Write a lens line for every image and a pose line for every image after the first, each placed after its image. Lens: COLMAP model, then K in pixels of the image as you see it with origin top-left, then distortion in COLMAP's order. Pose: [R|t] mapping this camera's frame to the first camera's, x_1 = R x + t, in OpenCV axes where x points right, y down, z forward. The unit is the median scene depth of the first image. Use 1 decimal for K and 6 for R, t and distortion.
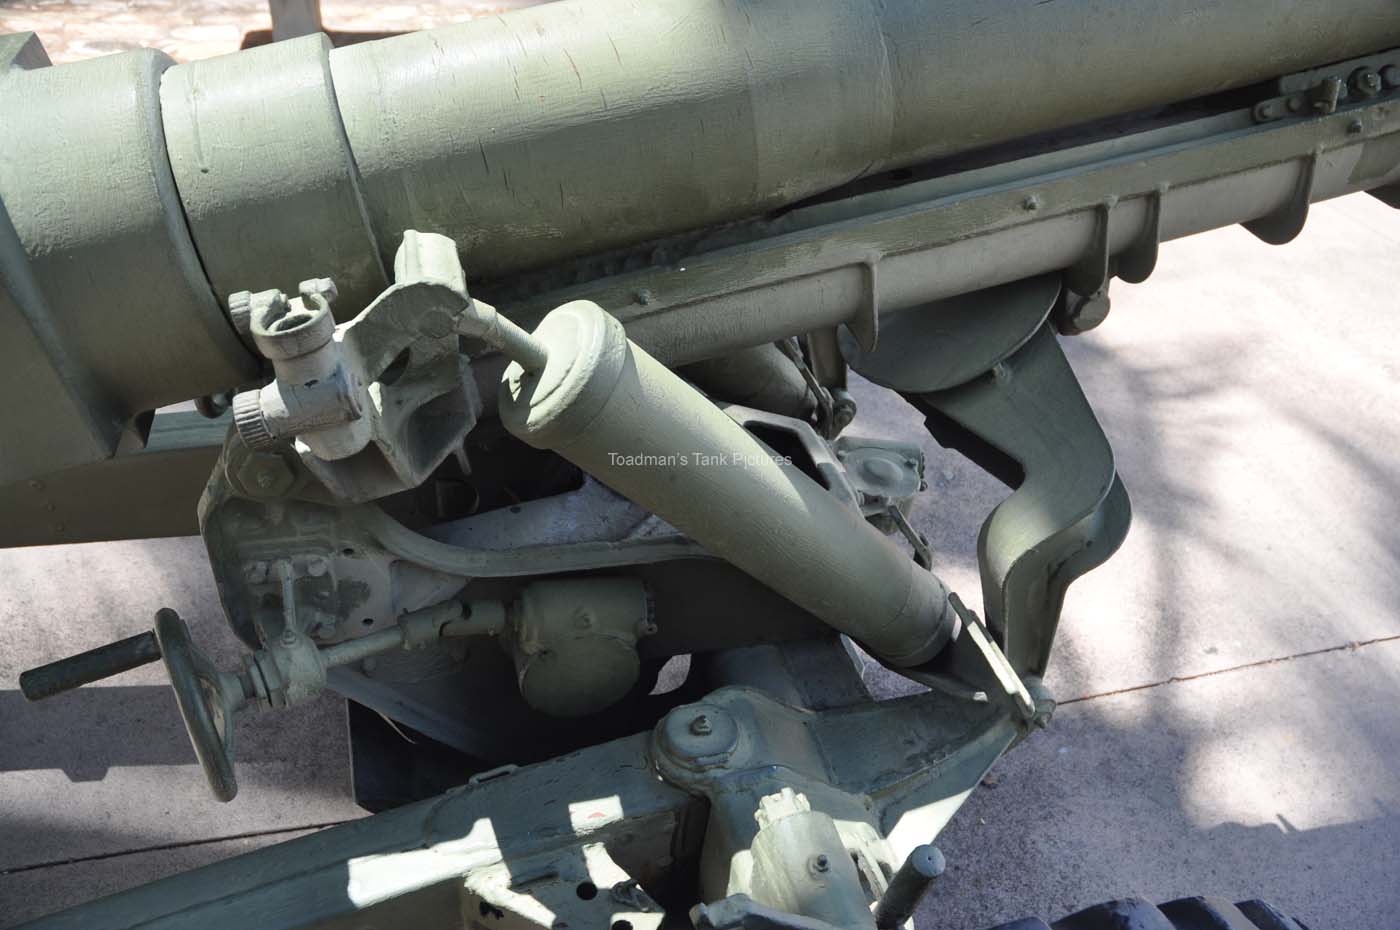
lens RADIAL K [[1067.2, 0, 707.0], [0, 1067.2, 460.6], [0, 0, 1]] dist [-0.177010, 0.148938]
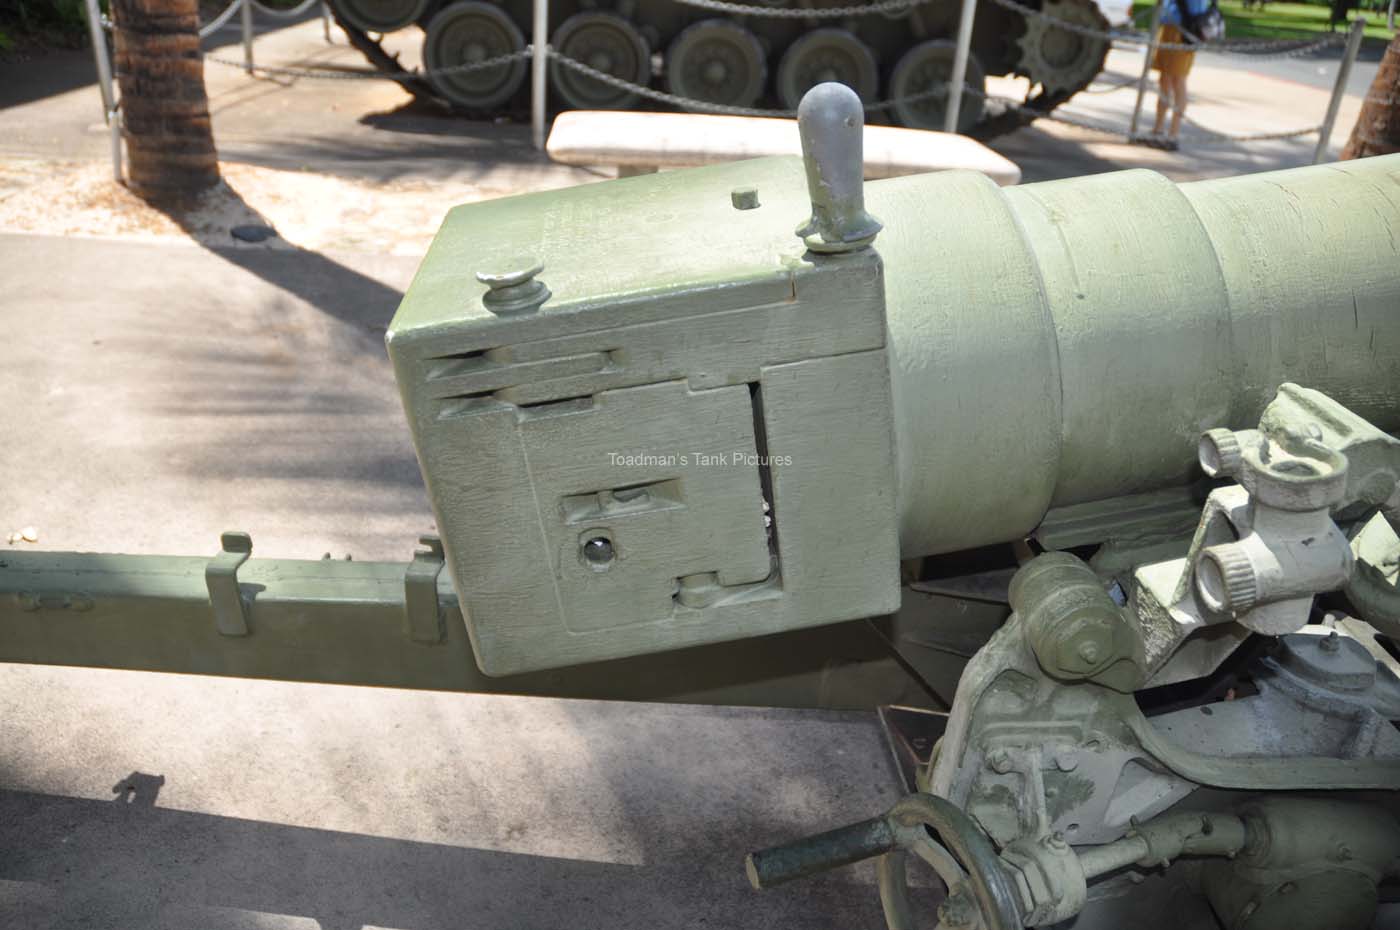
lens RADIAL K [[1067.2, 0, 707.0], [0, 1067.2, 460.6], [0, 0, 1]] dist [-0.177010, 0.148938]
pose [[0.981378, 0.071599, -0.178244, -0.496284], [-0.103985, 0.978233, -0.179574, 0.042607], [0.161507, 0.194765, 0.967462, 0.072449]]
